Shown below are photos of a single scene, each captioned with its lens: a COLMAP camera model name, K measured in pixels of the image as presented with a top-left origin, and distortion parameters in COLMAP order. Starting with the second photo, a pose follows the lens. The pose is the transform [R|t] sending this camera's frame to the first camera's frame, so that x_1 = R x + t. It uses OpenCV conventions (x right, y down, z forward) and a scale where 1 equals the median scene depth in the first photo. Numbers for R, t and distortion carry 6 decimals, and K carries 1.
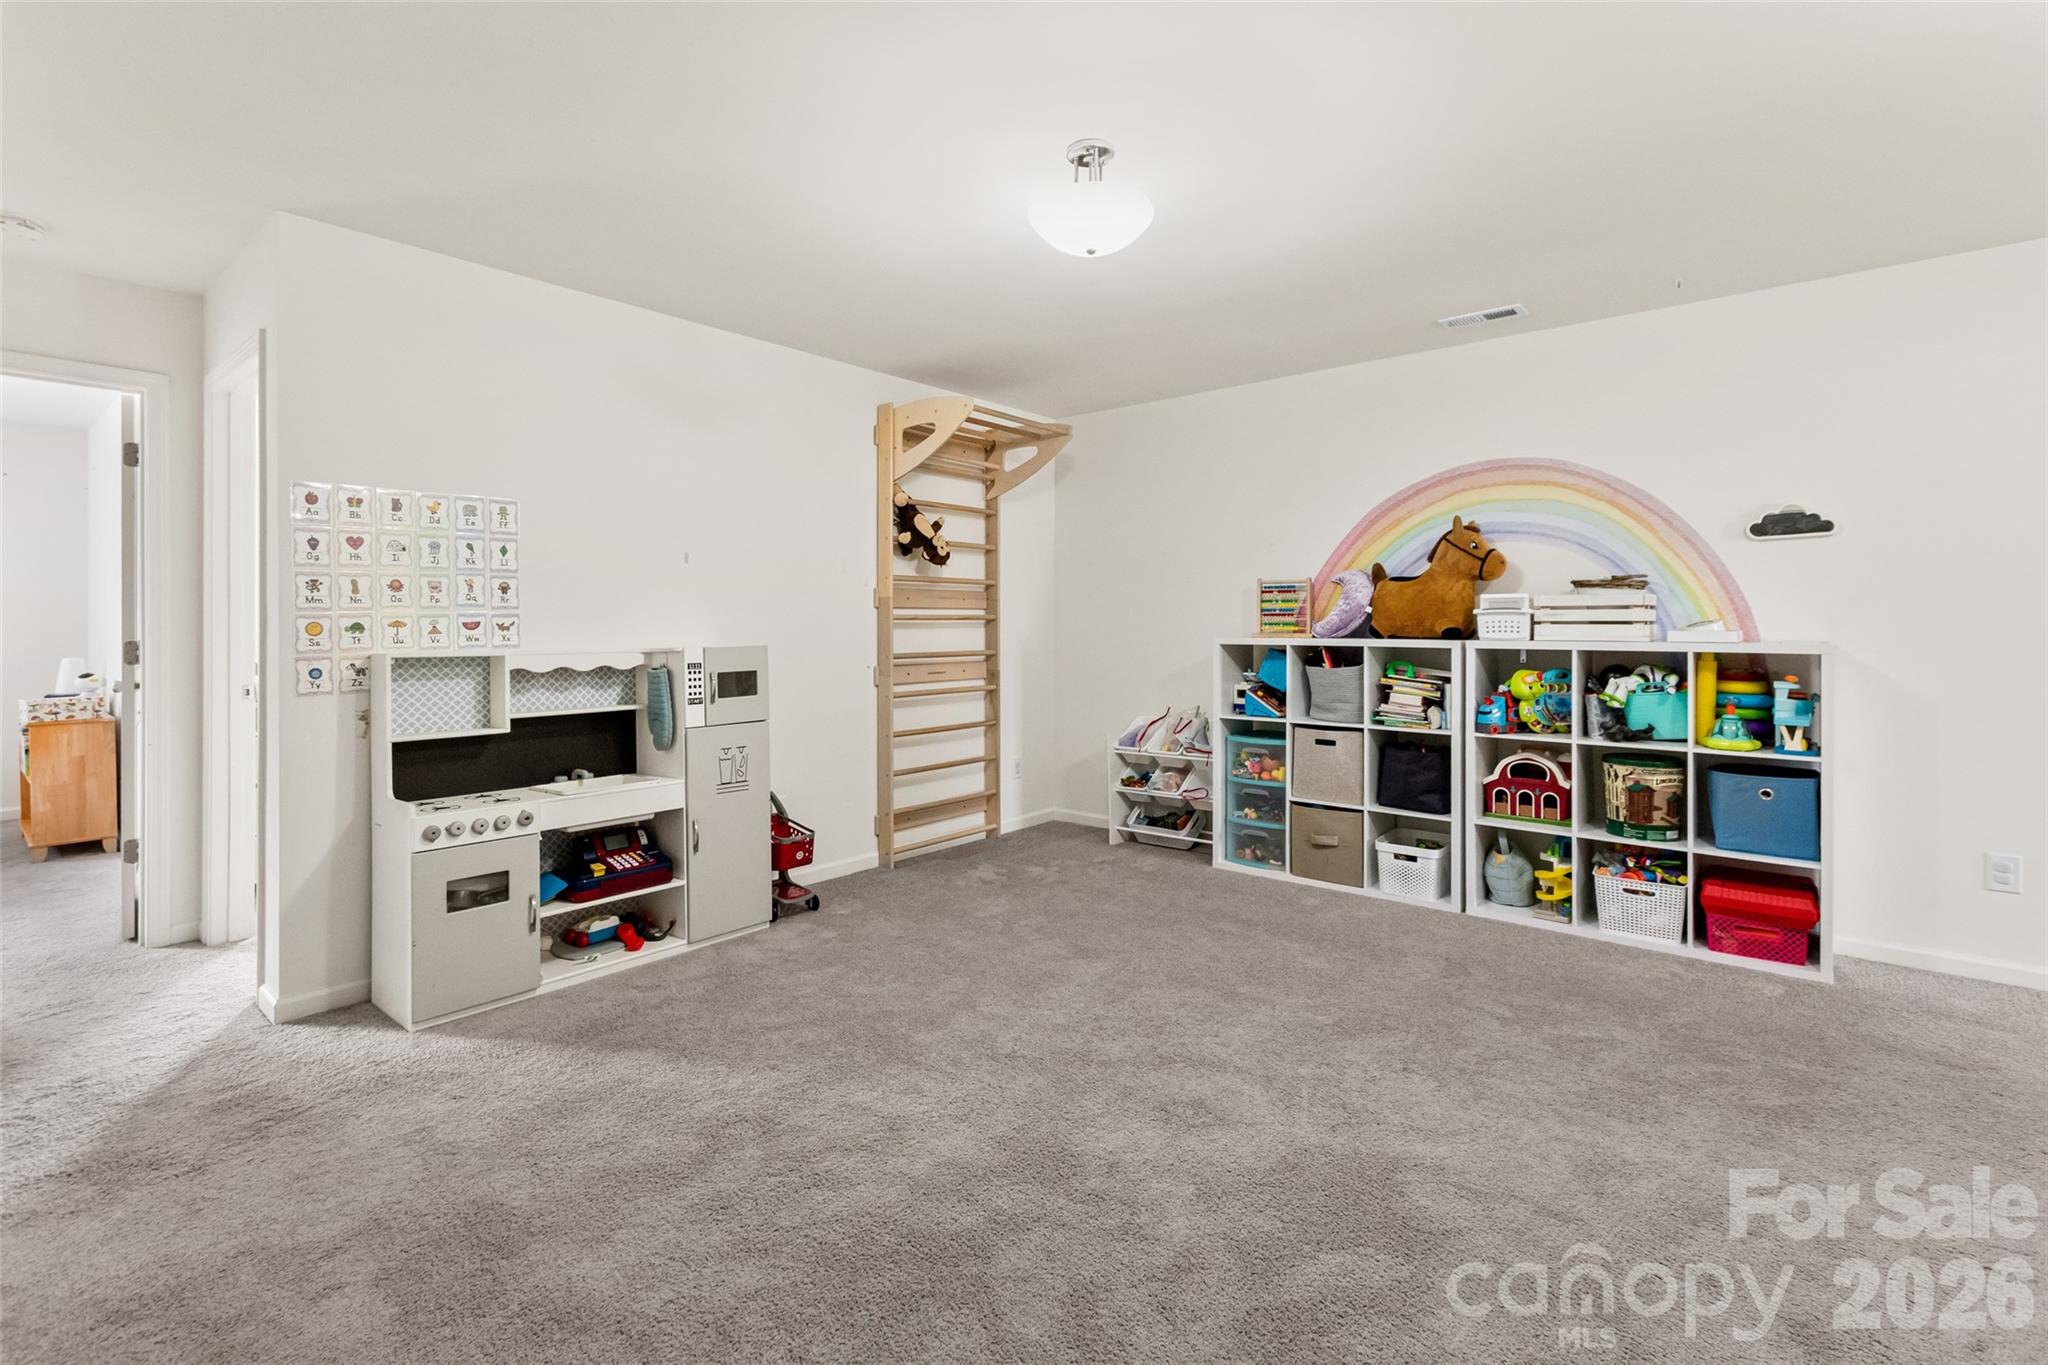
lens RADIAL K [[931.3, 0, 1028.3], [0, 931.3, 628.1], [0, 0, 1]] dist [0.001490, 0.000148]
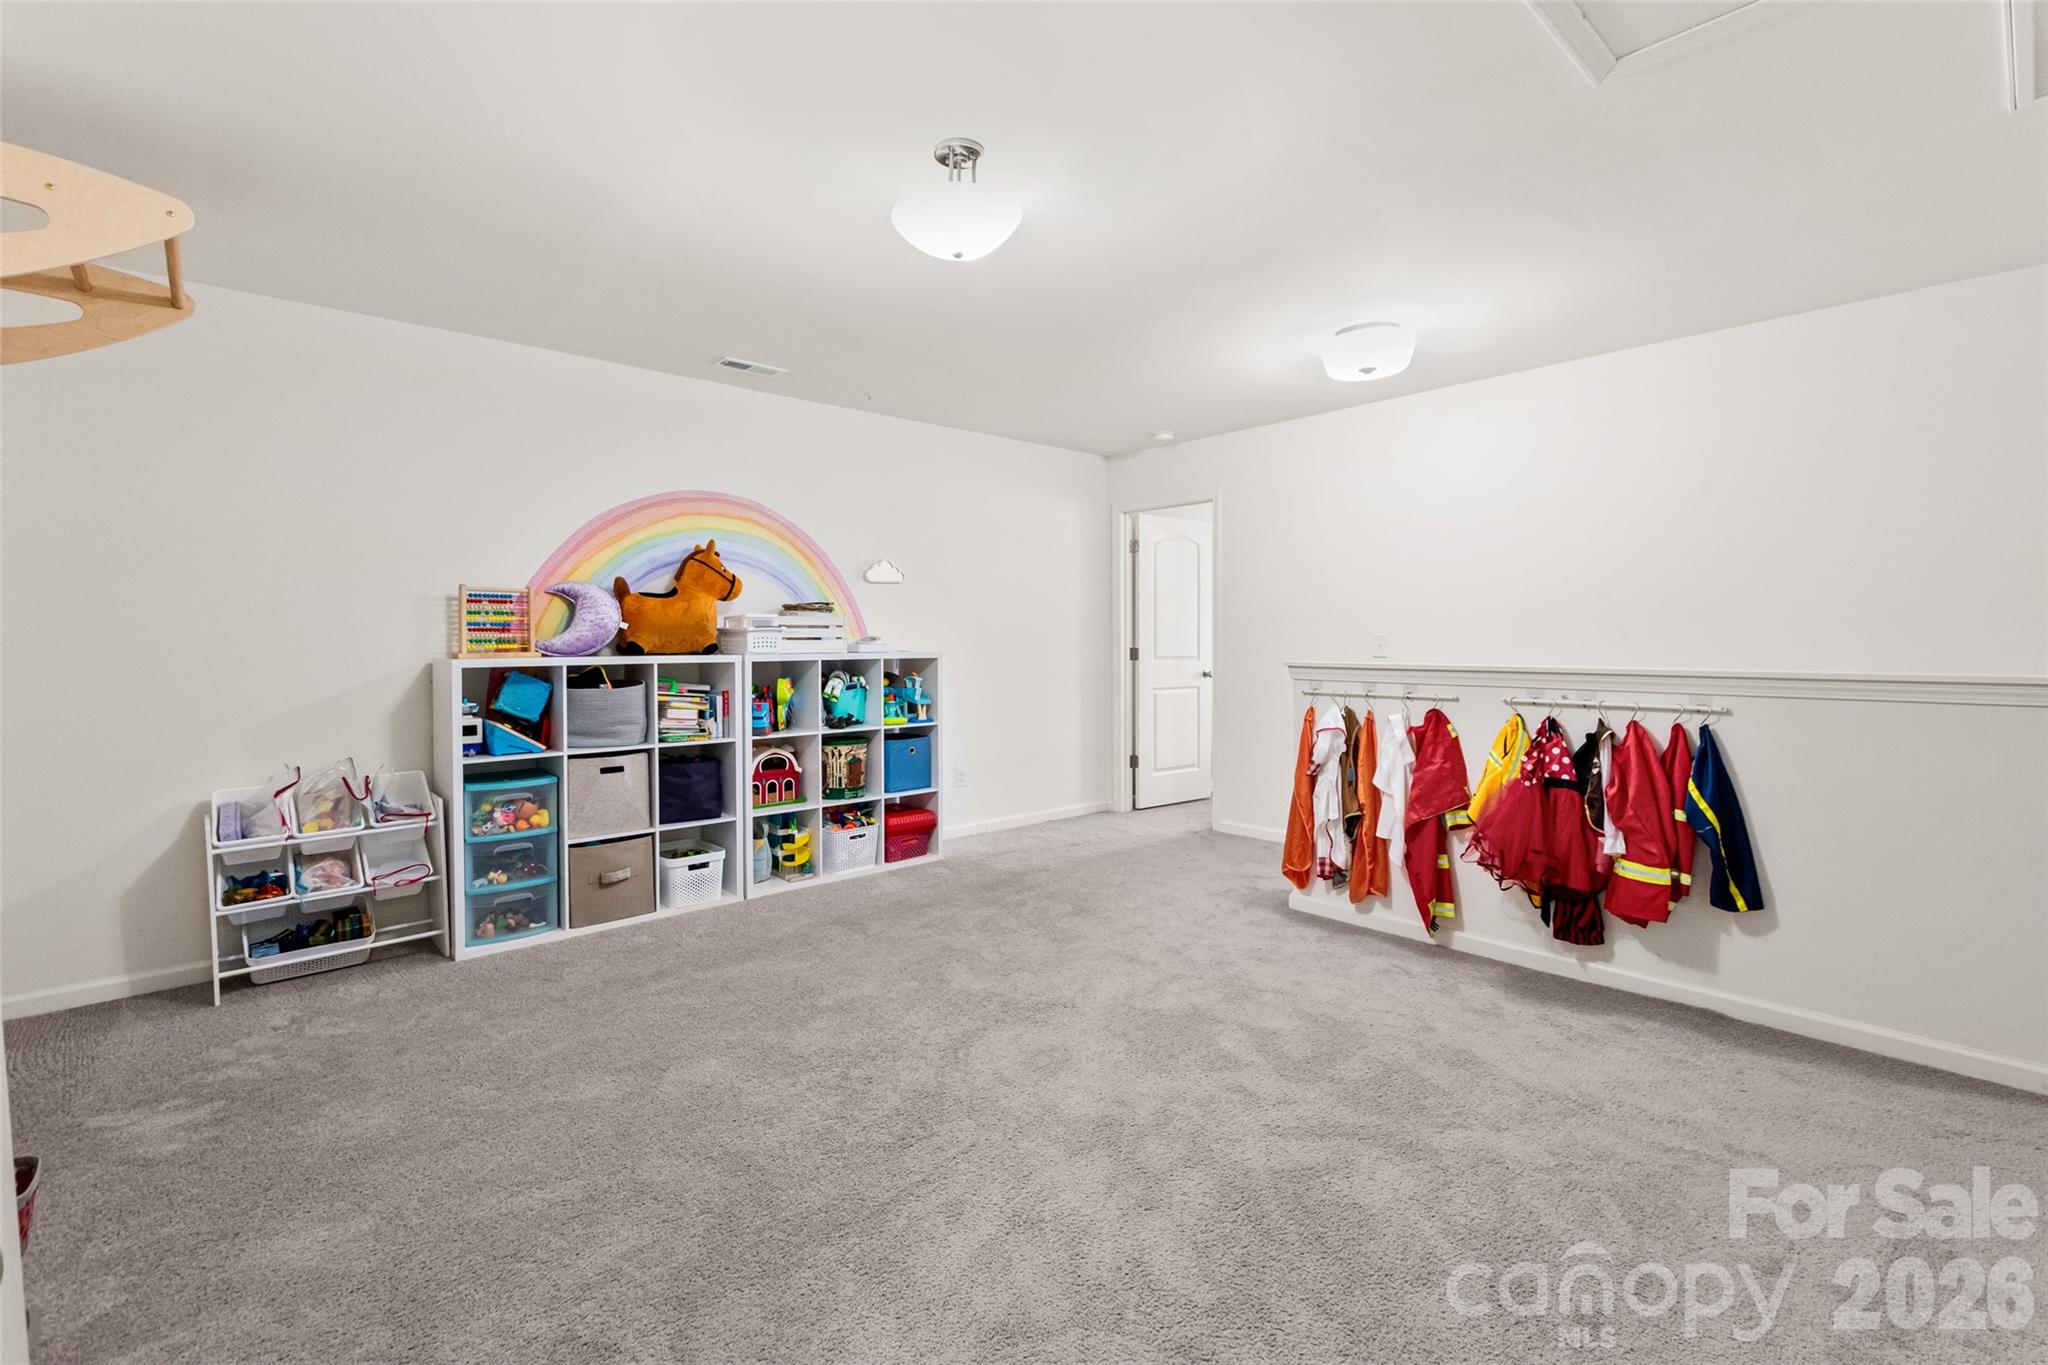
lens RADIAL K [[905.0, 0, 1035.7], [0, 905.0, 665.6], [0, 0, 1]] dist [0.000603, -0.000335]
pose [[0.130230, -0.029936, 0.991032, -0.550879], [0.011138, 0.999525, 0.028729, -0.000885], [-0.991421, 0.007296, 0.130502, 0.511279]]
